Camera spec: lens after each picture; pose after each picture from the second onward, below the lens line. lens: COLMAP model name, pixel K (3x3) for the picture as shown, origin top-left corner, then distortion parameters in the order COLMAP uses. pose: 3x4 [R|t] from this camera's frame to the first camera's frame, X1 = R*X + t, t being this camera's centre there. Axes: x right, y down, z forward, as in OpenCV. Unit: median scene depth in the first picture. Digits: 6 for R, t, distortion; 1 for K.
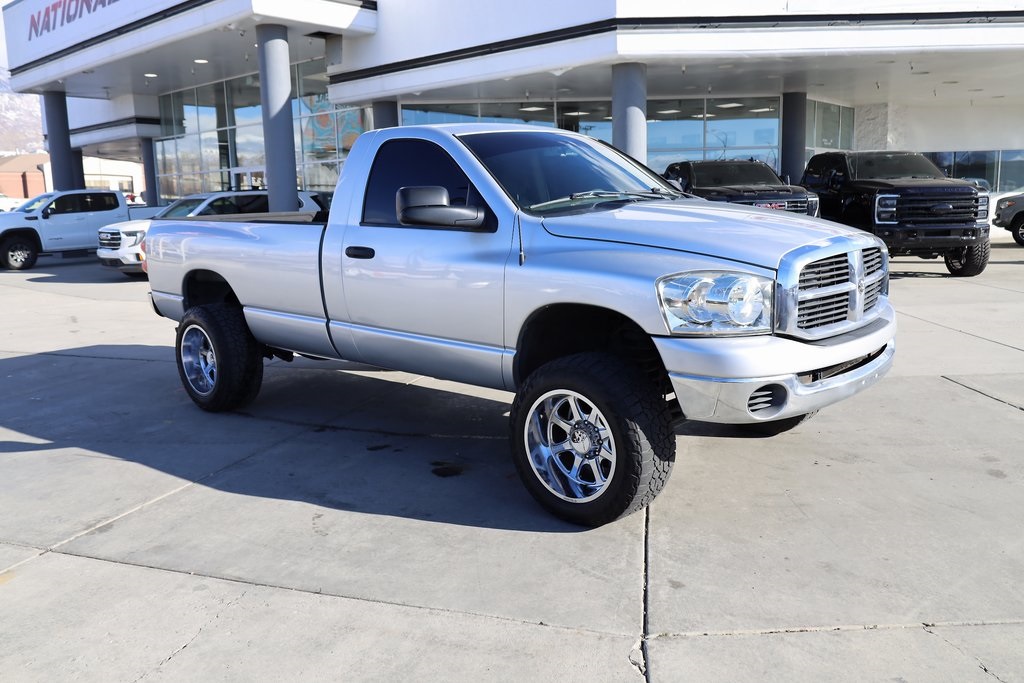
lens RADIAL K [[828.1, 0, 505.5], [0, 828.1, 337.1], [0, 0, 1]] dist [-0.009249, 0.011938]
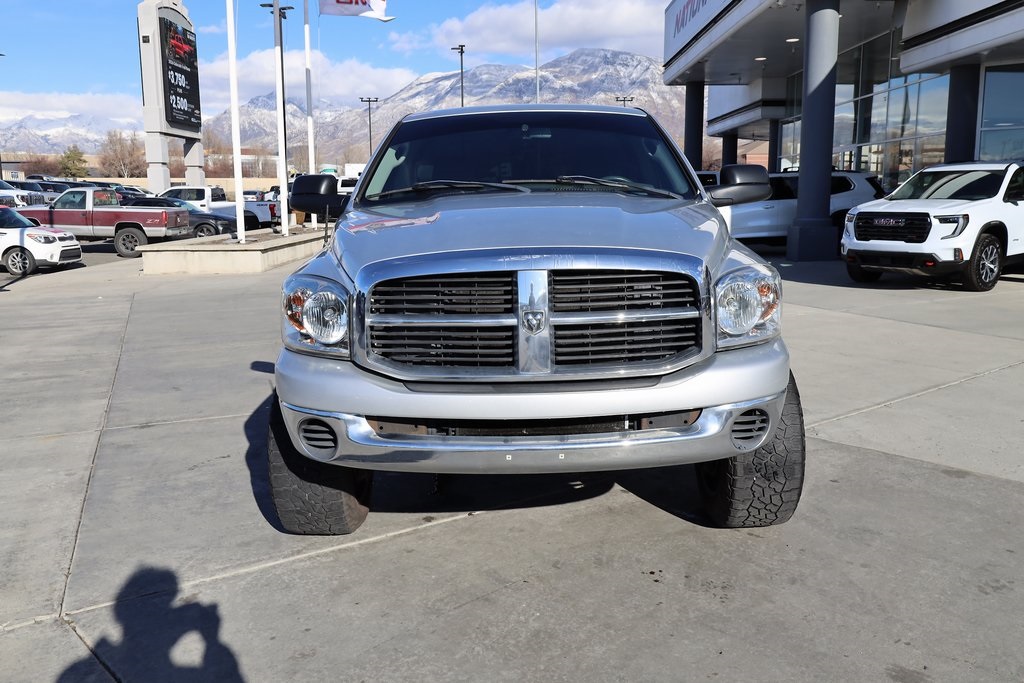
lens RADIAL K [[828.1, 0, 509.1], [0, 828.1, 344.6], [0, 0, 1]] dist [-0.009249, 0.011938]
pose [[0.672096, 0.148507, -0.725419, 0.935501], [-0.124387, 0.988403, 0.087101, -0.102311], [0.729942, 0.031693, 0.682774, 0.511482]]
